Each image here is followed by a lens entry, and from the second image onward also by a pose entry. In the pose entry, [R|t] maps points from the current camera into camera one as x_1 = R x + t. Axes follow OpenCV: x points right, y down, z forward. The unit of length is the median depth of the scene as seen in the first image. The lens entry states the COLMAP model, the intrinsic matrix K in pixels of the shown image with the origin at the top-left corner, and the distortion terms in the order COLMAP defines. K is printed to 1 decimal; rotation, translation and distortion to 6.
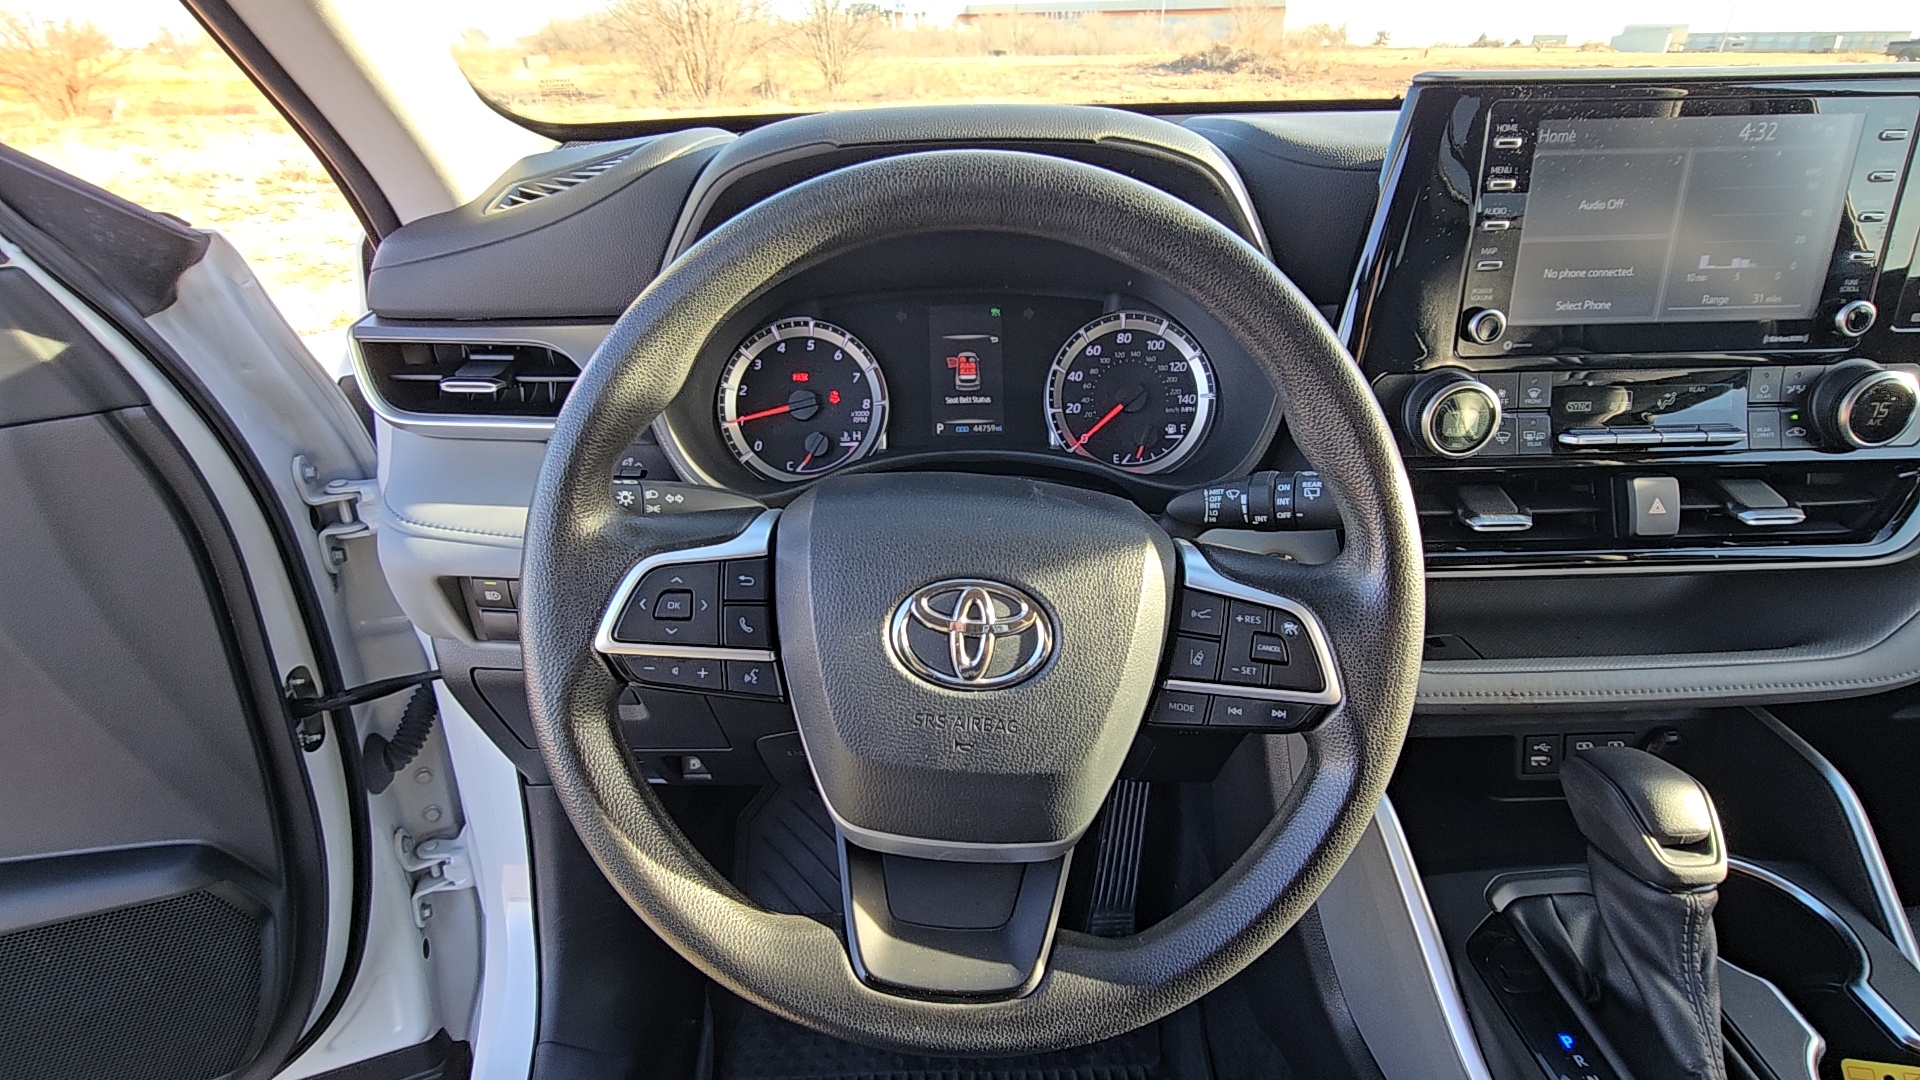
lens RADIAL K [[975.8, 0, 968.0], [0, 975.8, 538.8], [0, 0, 1]] dist [0.000018, 0.002909]
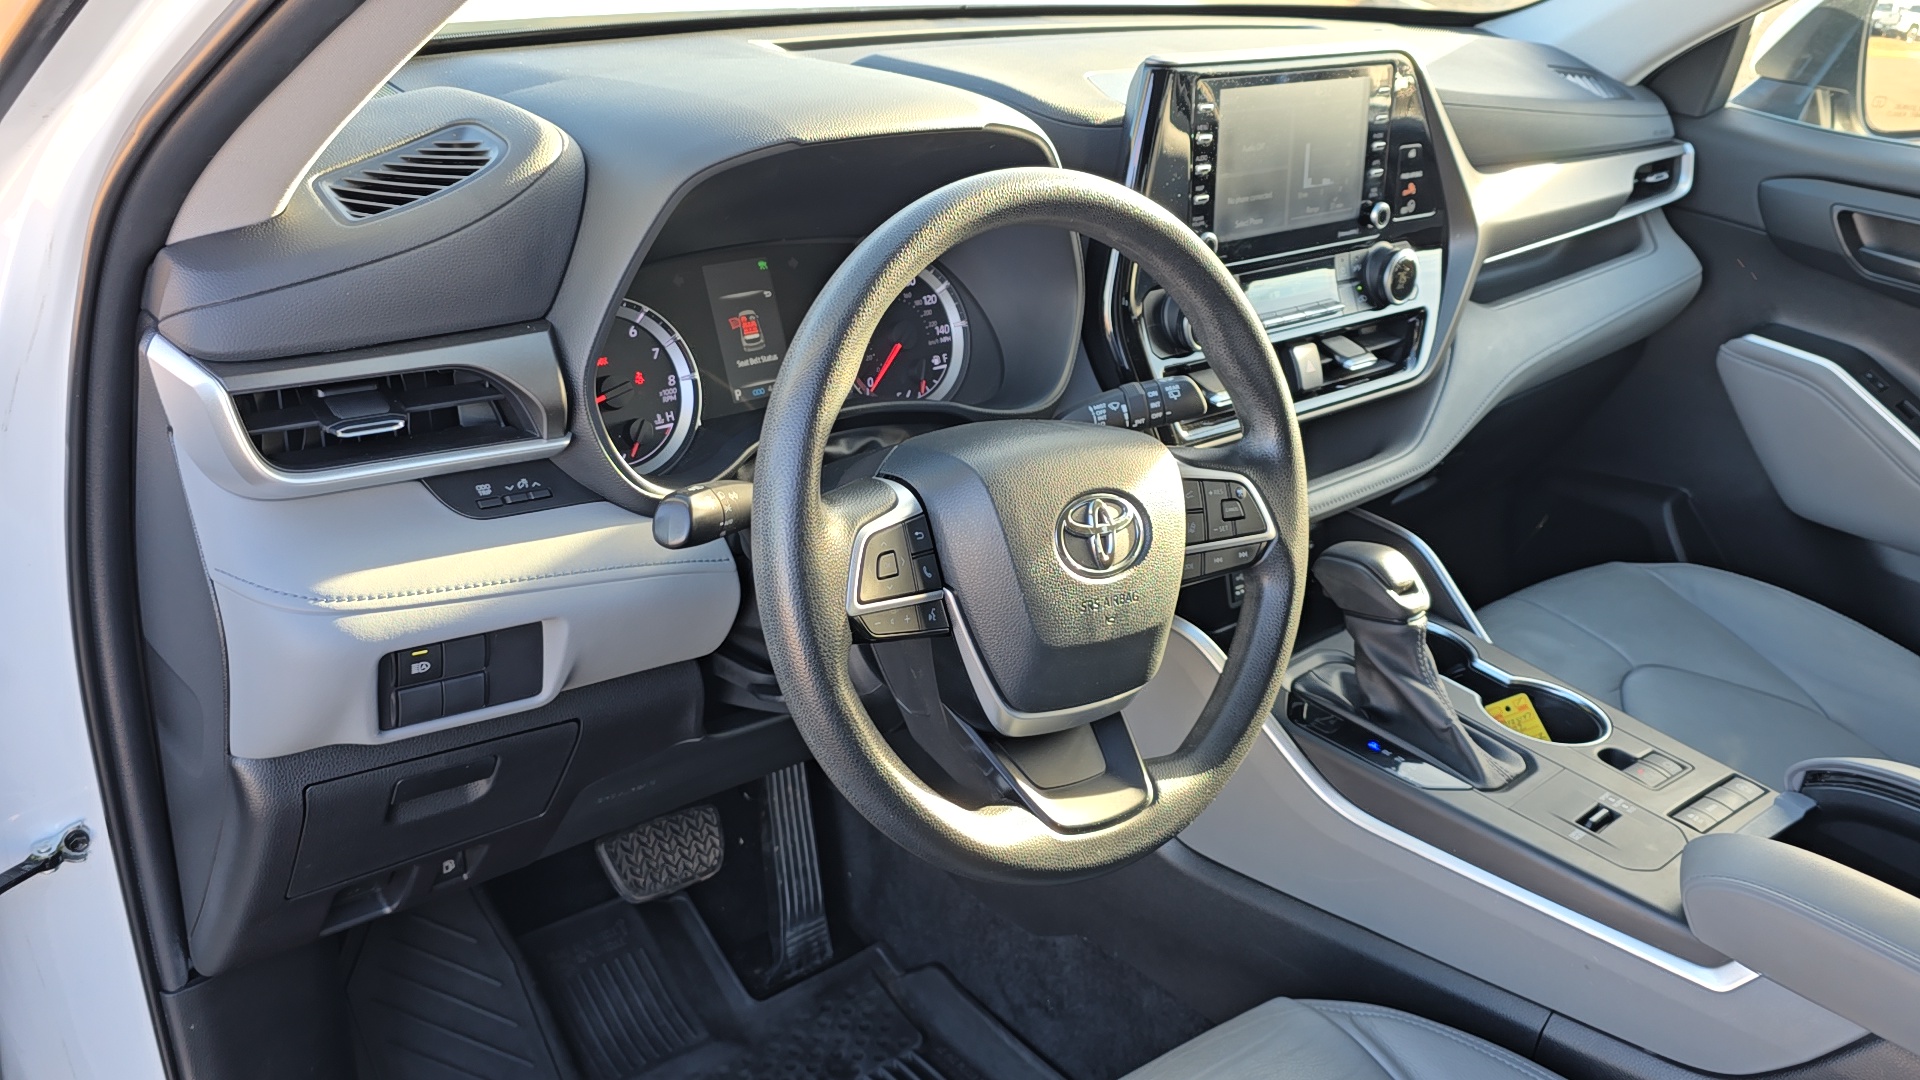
lens RADIAL K [[1607.6, 0, 961.4], [0, 1607.6, 538.5], [0, 0, 1]] dist [-0.010530, 0.007715]
pose [[0.768771, -0.208036, 0.604742, -1.039084], [0.195696, 0.976776, 0.087244, -0.088926], [-0.608847, 0.051275, 0.791629, -0.434405]]
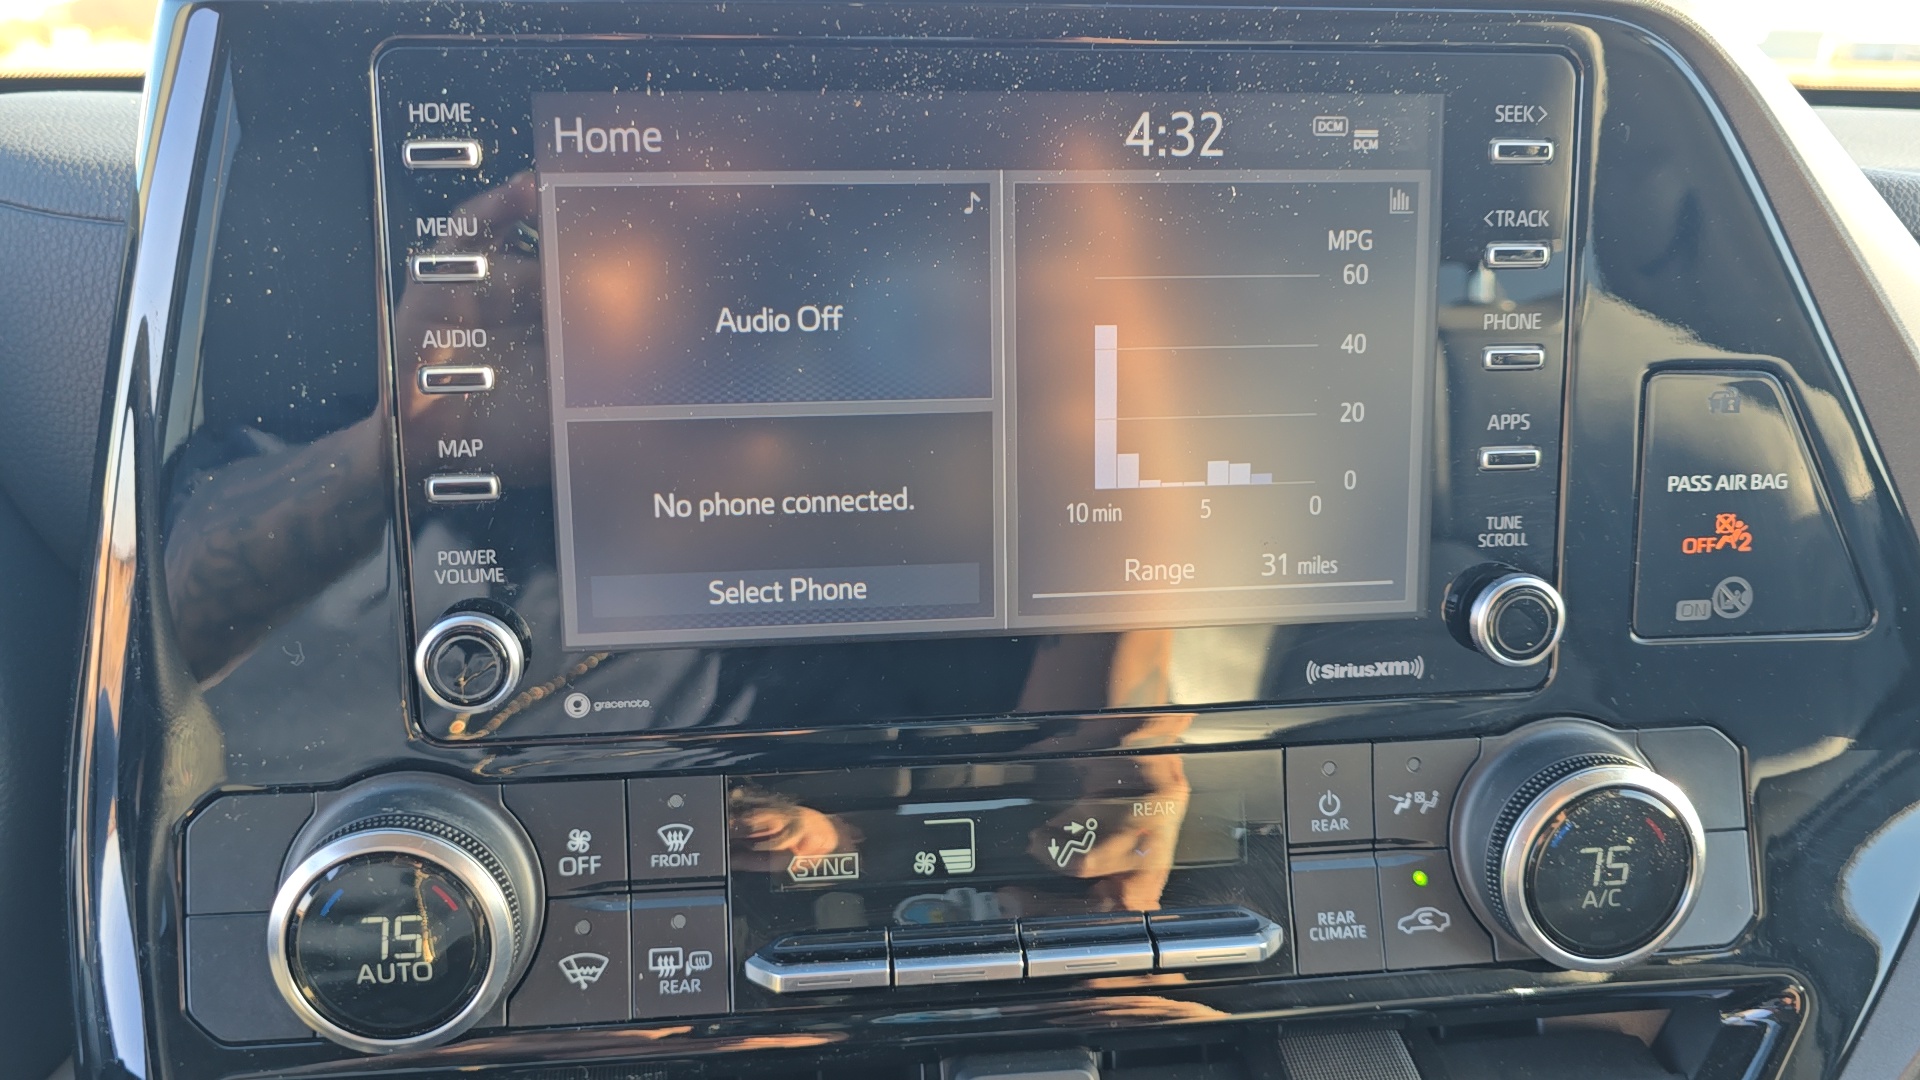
lens RADIAL K [[1607.6, 0, 985.0], [0, 1607.6, 539.3], [0, 0, 1]] dist [-0.010530, 0.007715]
pose [[0.996085, -0.012781, 0.087472, 0.646569], [0.025639, 0.988730, -0.147499, -0.168845], [-0.084601, 0.149164, 0.985187, 0.412670]]
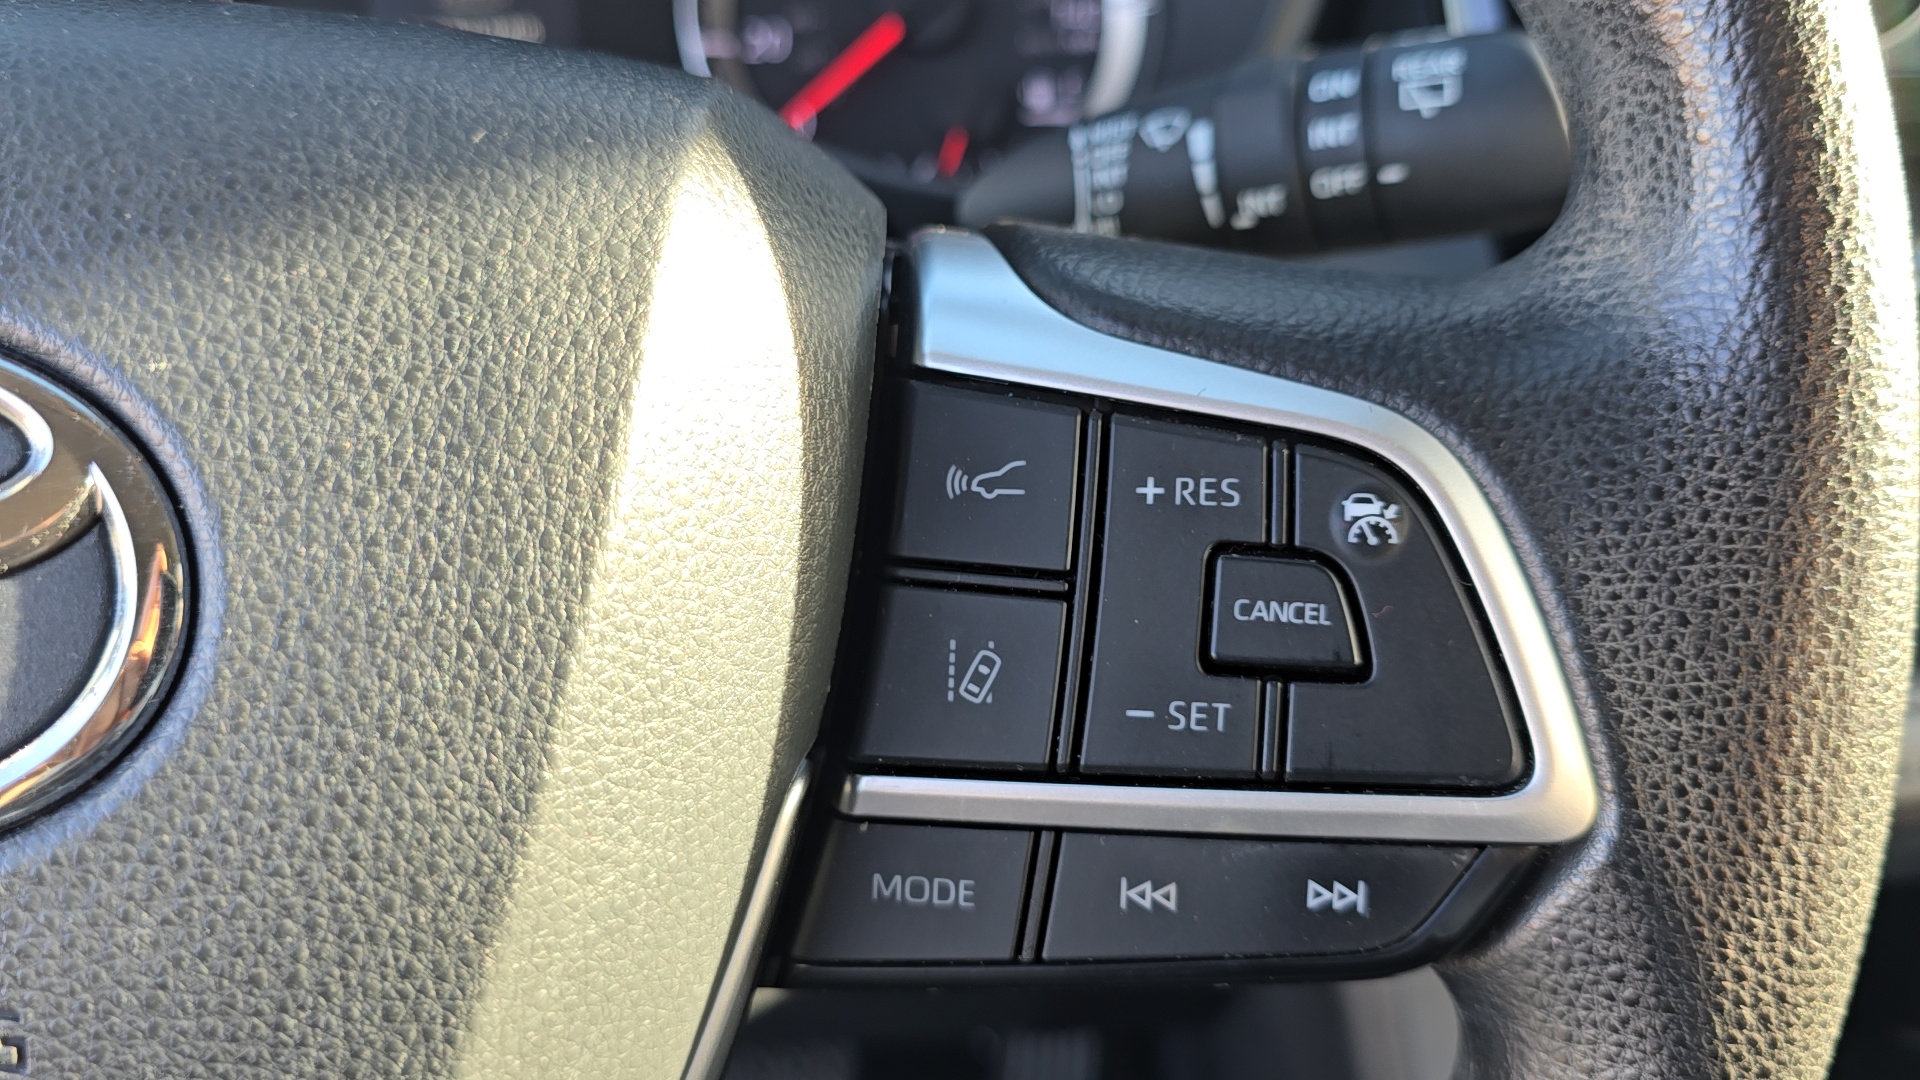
lens RADIAL K [[1610.9, 0, 964.3], [0, 1610.9, 545.9], [0, 0, 1]] dist [-0.058041, -0.002091]
pose [[0.997644, -0.042866, 0.053556, 0.165688], [0.044100, 0.998783, -0.022078, 0.078363], [-0.052545, 0.024388, 0.998321, 0.484362]]
